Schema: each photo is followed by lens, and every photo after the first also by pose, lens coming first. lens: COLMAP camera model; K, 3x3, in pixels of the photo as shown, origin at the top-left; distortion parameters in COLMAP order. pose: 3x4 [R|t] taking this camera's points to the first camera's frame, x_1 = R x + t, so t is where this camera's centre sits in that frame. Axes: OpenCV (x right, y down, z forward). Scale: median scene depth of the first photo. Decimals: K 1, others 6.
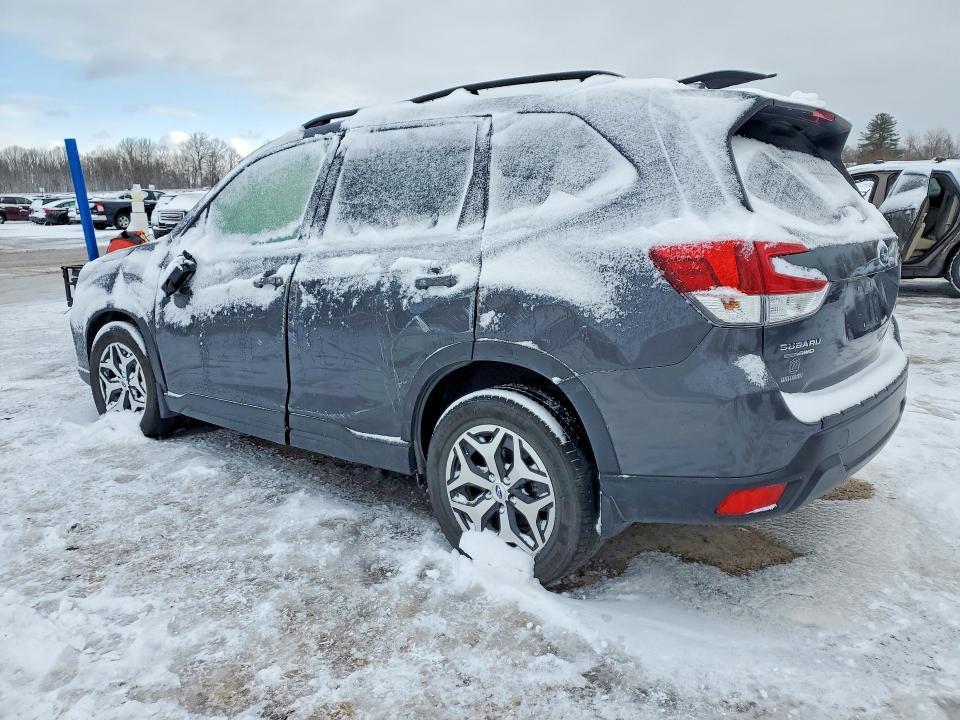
lens RADIAL K [[699.2, 0, 479.7], [0, 699.2, 363.8], [0, 0, 1]] dist [0.013202, 0.010013]
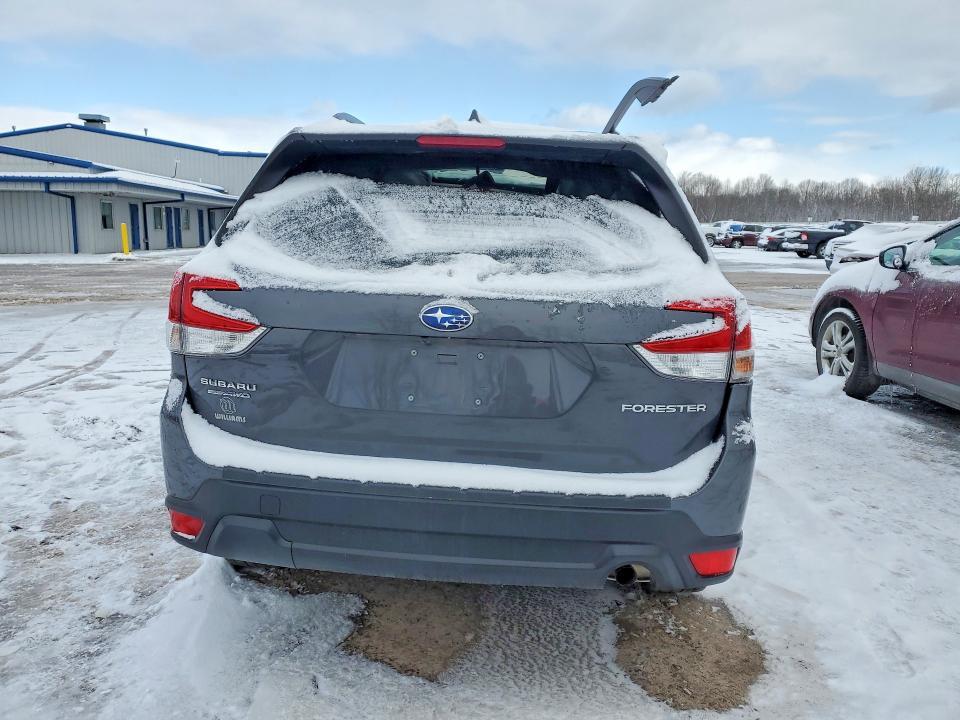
lens RADIAL K [[699.2, 0, 479.5], [0, 699.2, 355.8], [0, 0, 1]] dist [0.013202, 0.010013]
pose [[0.608735, 0.172268, -0.774445, 1.392380], [-0.212370, 0.975902, 0.050151, -0.186761], [0.764422, 0.133940, 0.630650, 0.647965]]
